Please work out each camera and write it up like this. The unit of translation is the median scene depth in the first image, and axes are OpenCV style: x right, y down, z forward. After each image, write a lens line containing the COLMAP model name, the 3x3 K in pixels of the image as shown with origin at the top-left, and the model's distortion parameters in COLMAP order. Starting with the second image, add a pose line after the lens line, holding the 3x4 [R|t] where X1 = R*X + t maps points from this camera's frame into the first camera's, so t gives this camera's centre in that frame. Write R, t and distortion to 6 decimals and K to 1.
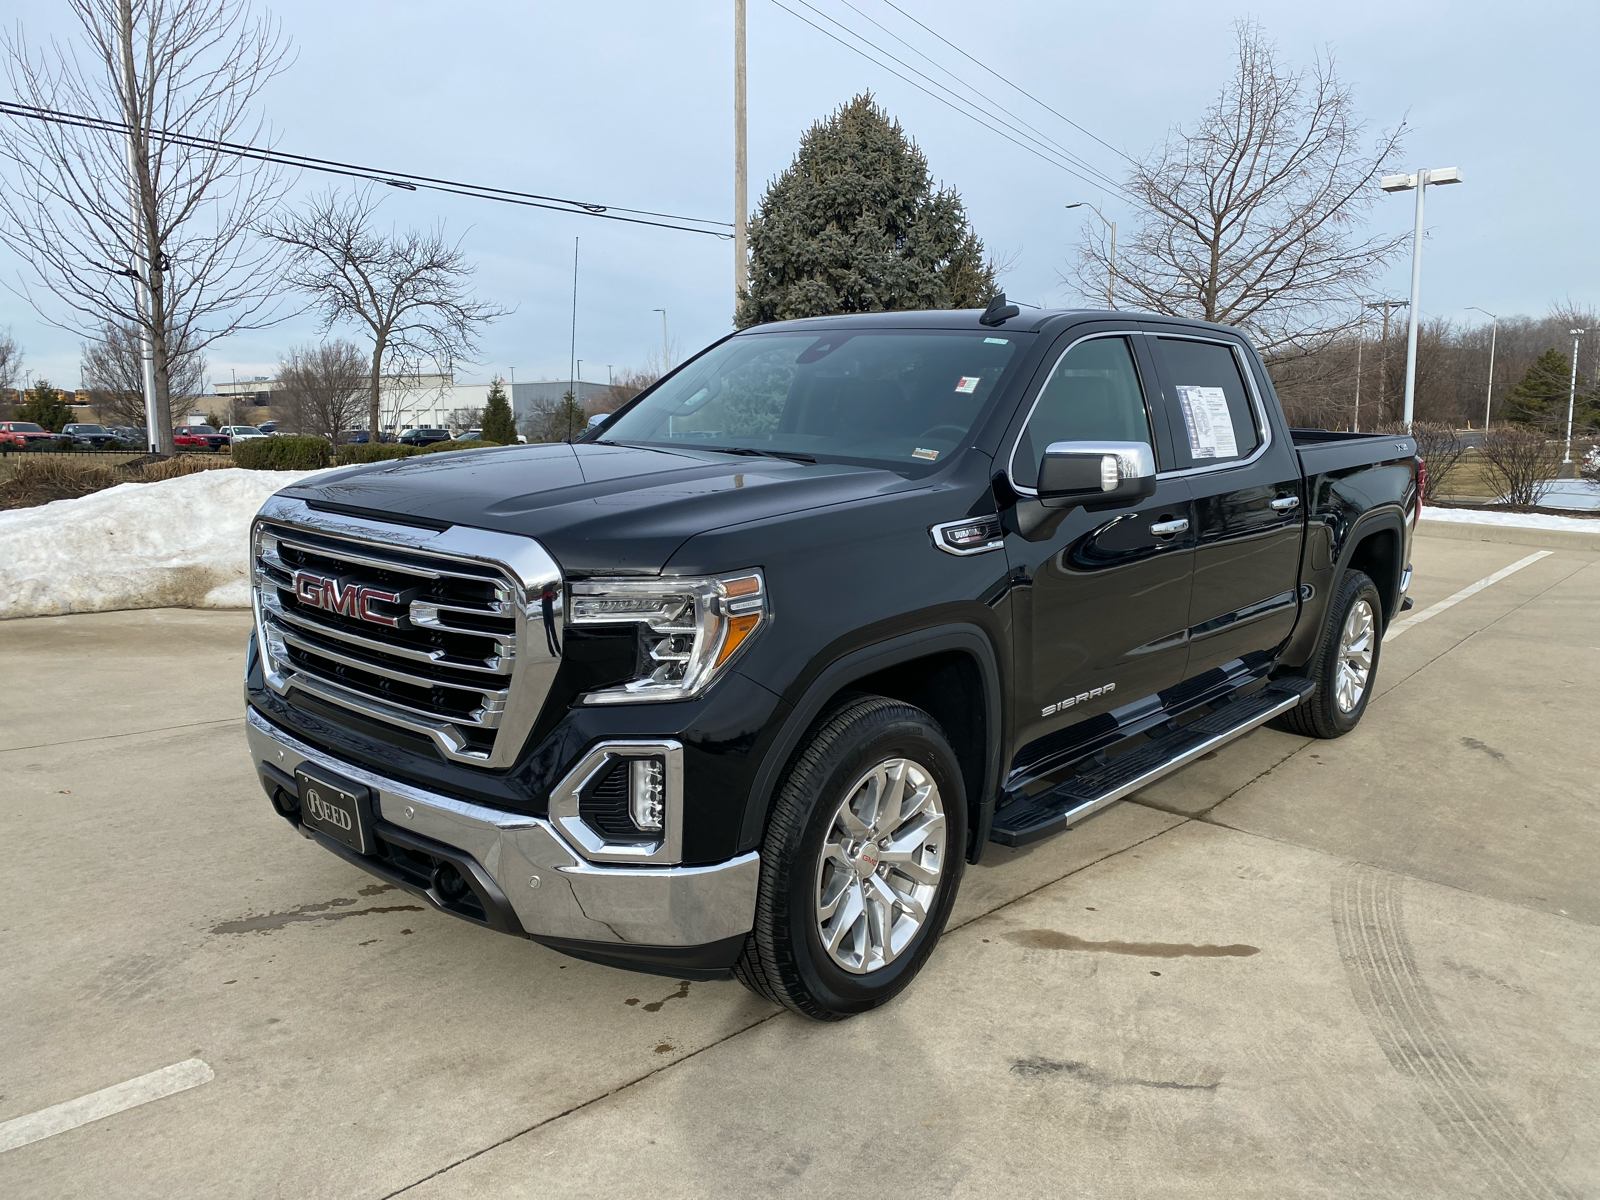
lens RADIAL K [[1189.4, 0, 806.9], [0, 1189.4, 590.1], [0, 0, 1]] dist [0.022218, -0.011266]
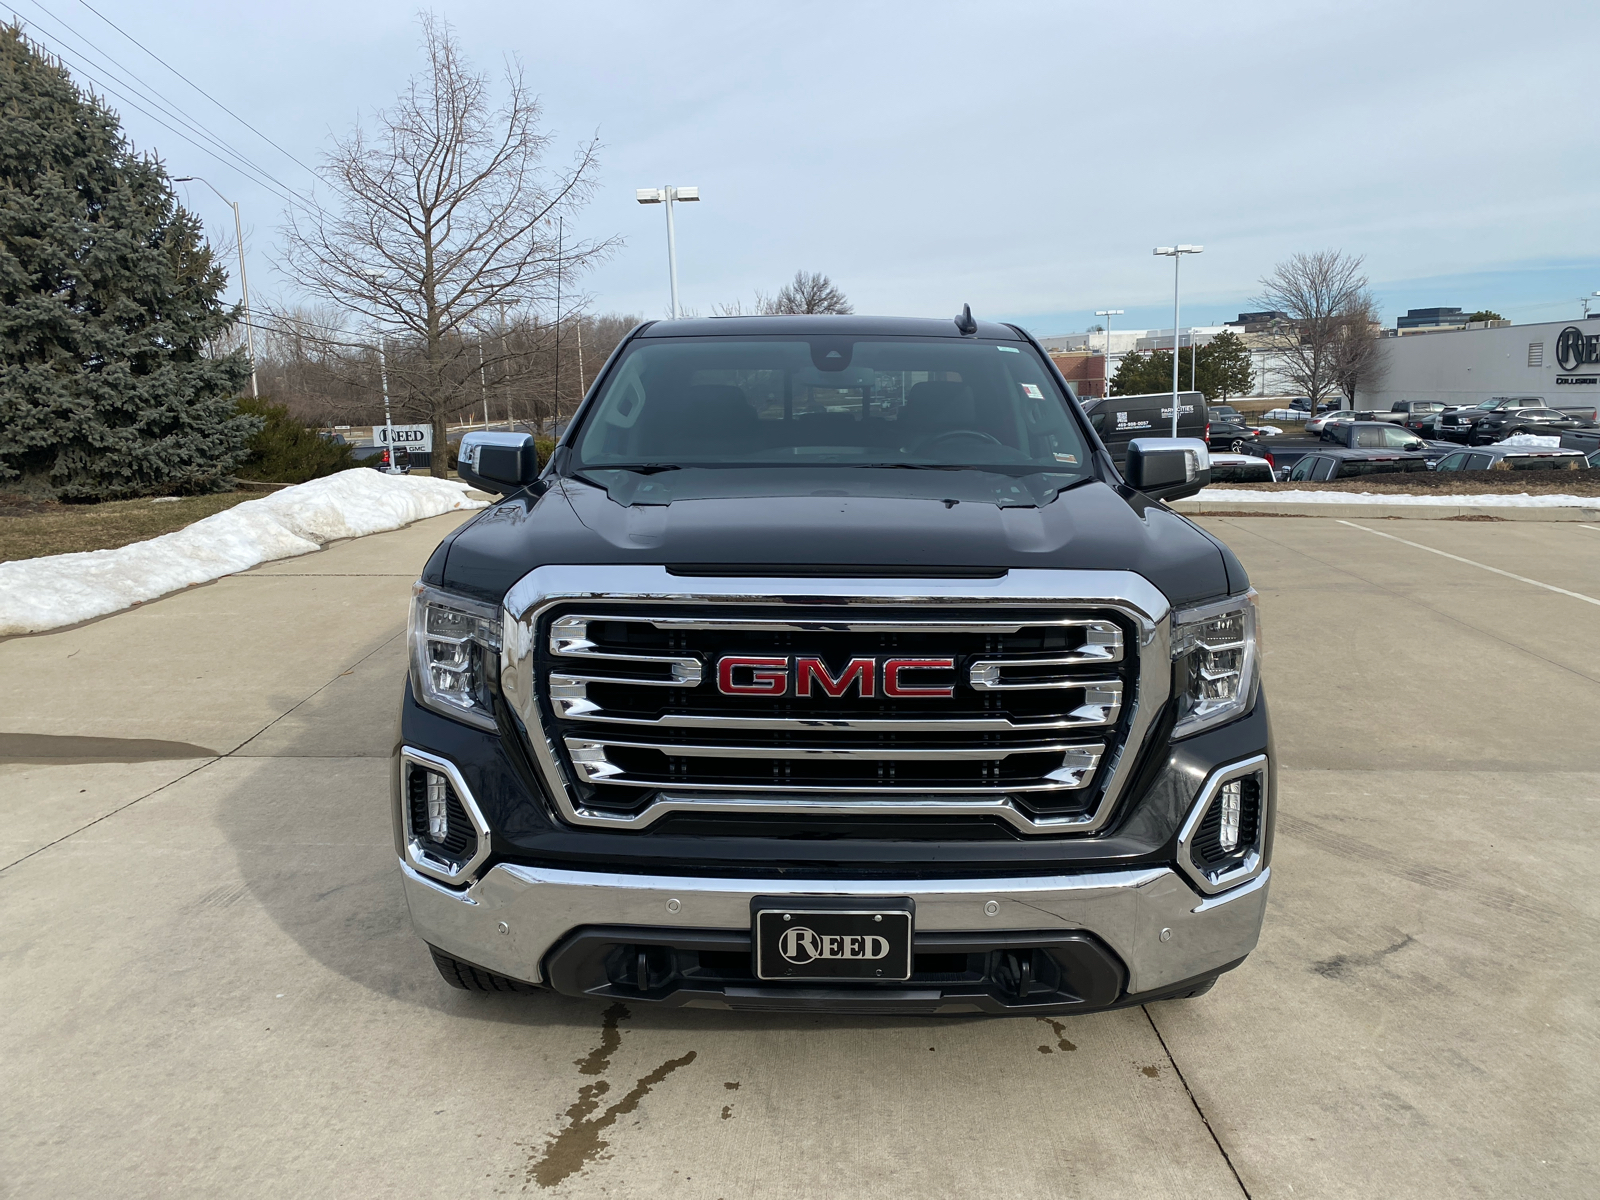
lens RADIAL K [[1189.4, 0, 806.9], [0, 1189.4, 590.1], [0, 0, 1]] dist [0.022218, -0.011266]
pose [[0.765642, -0.123141, 0.631371, -0.700653], [0.118317, 0.991719, 0.049943, -0.072866], [-0.632292, 0.036464, 0.773871, 0.305456]]
